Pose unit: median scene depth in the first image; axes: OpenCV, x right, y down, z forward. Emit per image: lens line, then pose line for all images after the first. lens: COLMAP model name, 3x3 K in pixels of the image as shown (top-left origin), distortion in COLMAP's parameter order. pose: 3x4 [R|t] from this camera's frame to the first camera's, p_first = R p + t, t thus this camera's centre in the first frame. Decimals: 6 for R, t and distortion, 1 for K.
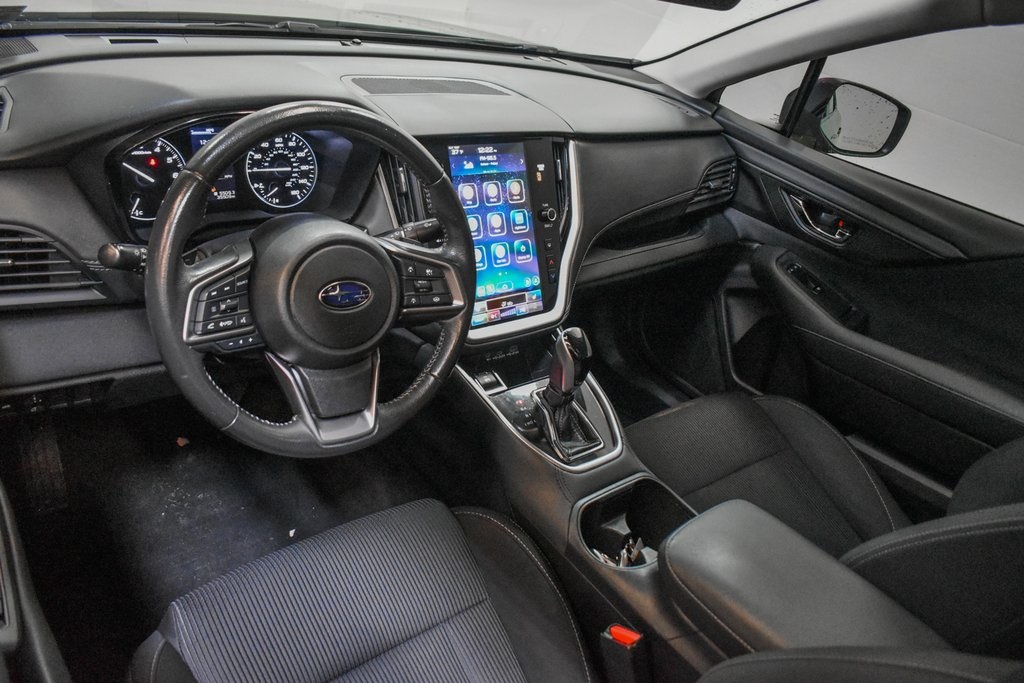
lens RADIAL K [[770.4, 0, 506.3], [0, 770.4, 337.4], [0, 0, 1]] dist [-0.036757, -0.010181]
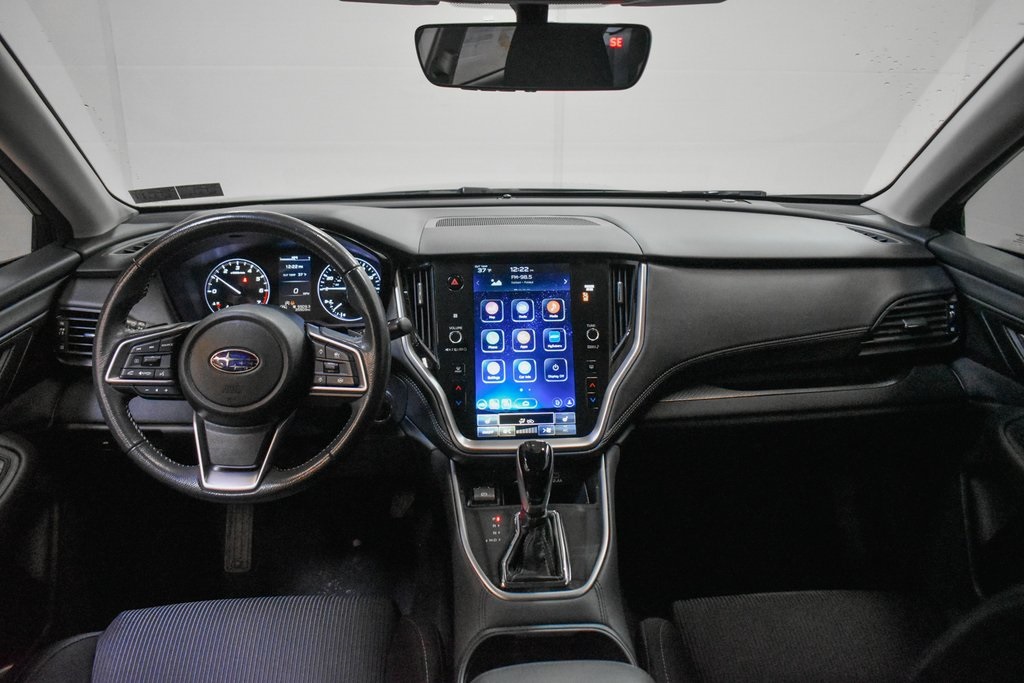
lens RADIAL K [[770.4, 0, 512.9], [0, 770.4, 343.3], [0, 0, 1]] dist [-0.036757, -0.010181]
pose [[0.798375, -0.003258, -0.602152, 0.616108], [-0.154187, 0.965542, -0.209656, 0.072963], [0.582086, 0.260227, 0.770362, 0.237353]]
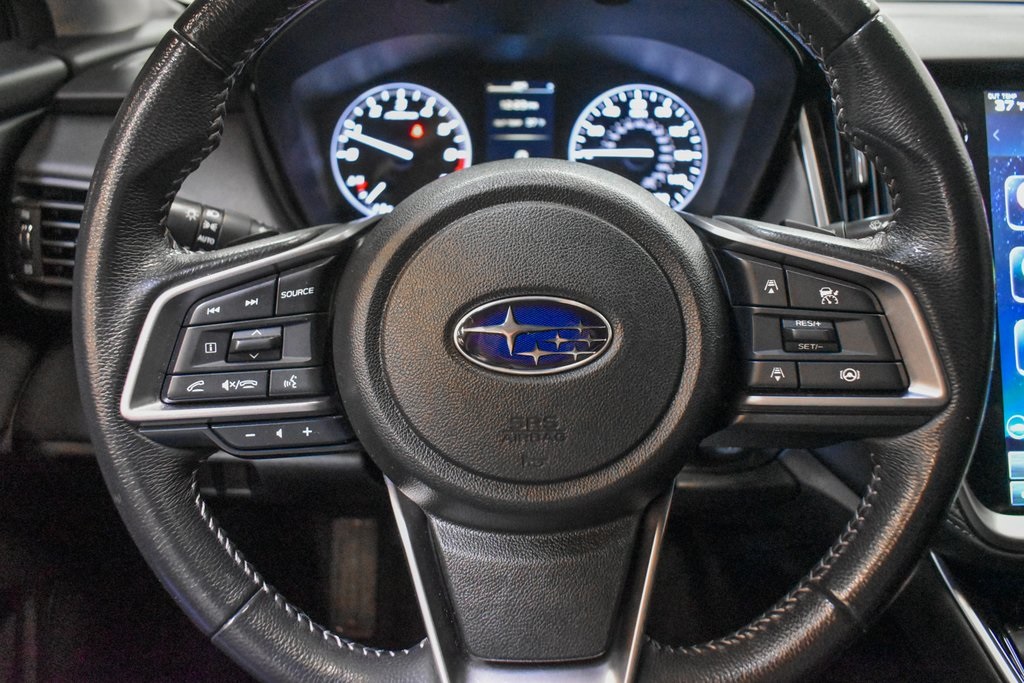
lens RADIAL K [[770.4, 0, 491.1], [0, 770.4, 323.1], [0, 0, 1]] dist [-0.036757, -0.010181]
pose [[0.766292, 0.060923, -0.639598, -0.008174], [-0.182198, 0.975233, -0.125395, -0.009110], [0.616118, 0.212623, 0.758413, 0.518383]]
